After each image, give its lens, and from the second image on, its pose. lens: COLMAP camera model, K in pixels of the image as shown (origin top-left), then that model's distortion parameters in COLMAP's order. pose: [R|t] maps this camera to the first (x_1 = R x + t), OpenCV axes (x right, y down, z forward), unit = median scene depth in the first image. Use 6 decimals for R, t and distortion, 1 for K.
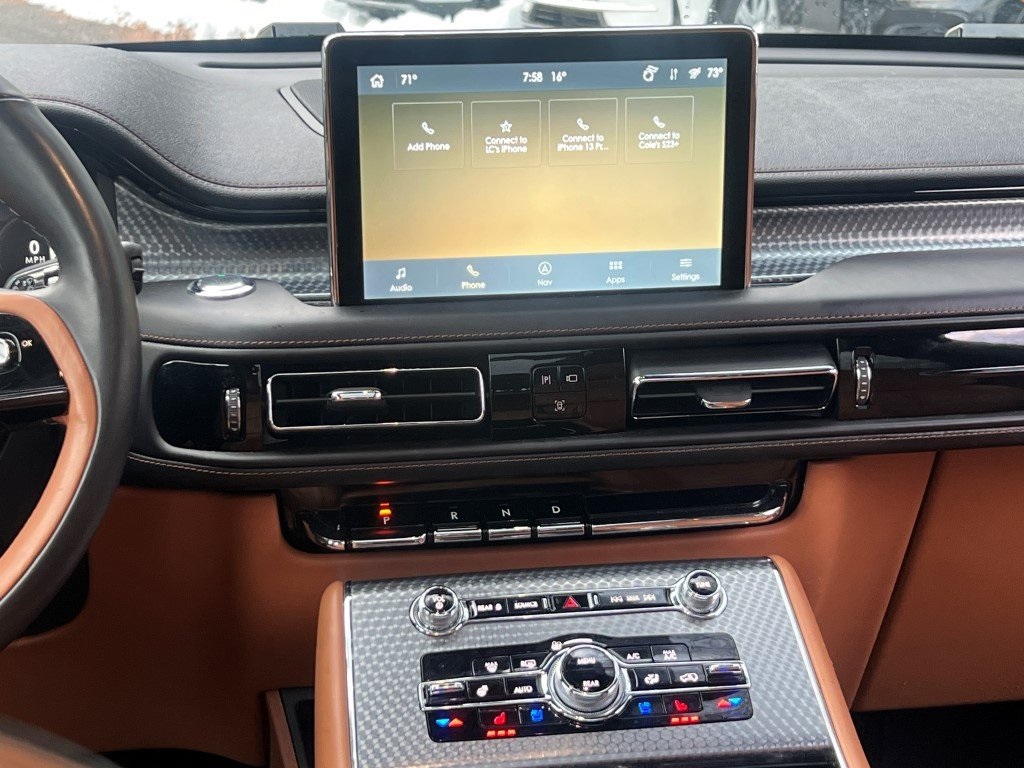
lens RADIAL K [[1743.0, 0, 509.3], [0, 1743.0, 380.4], [0, 0, 1]] dist [0.202449, 0.000000]
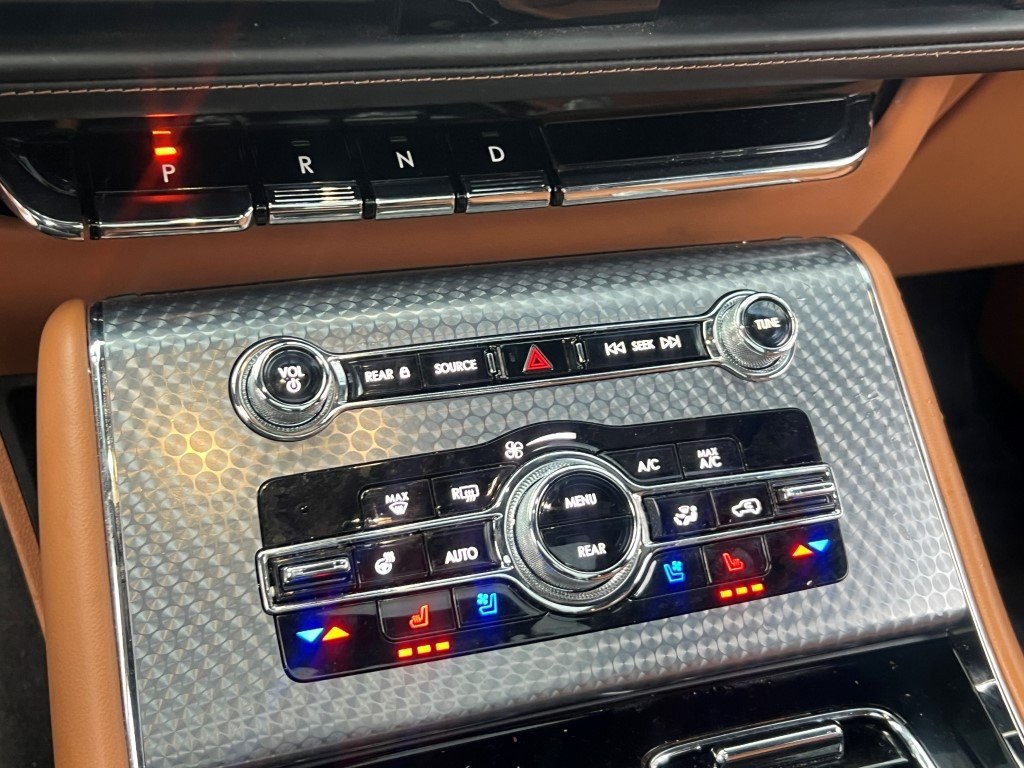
lens RADIAL K [[1318.2, 0, 509.1], [0, 1318.2, 390.3], [0, 0, 1]] dist [0.087006, 0.000000]
pose [[0.974141, -0.005021, 0.225885, -0.065595], [-0.095065, 0.897843, 0.429930, -0.037775], [-0.204968, -0.440286, 0.874149, 0.660928]]
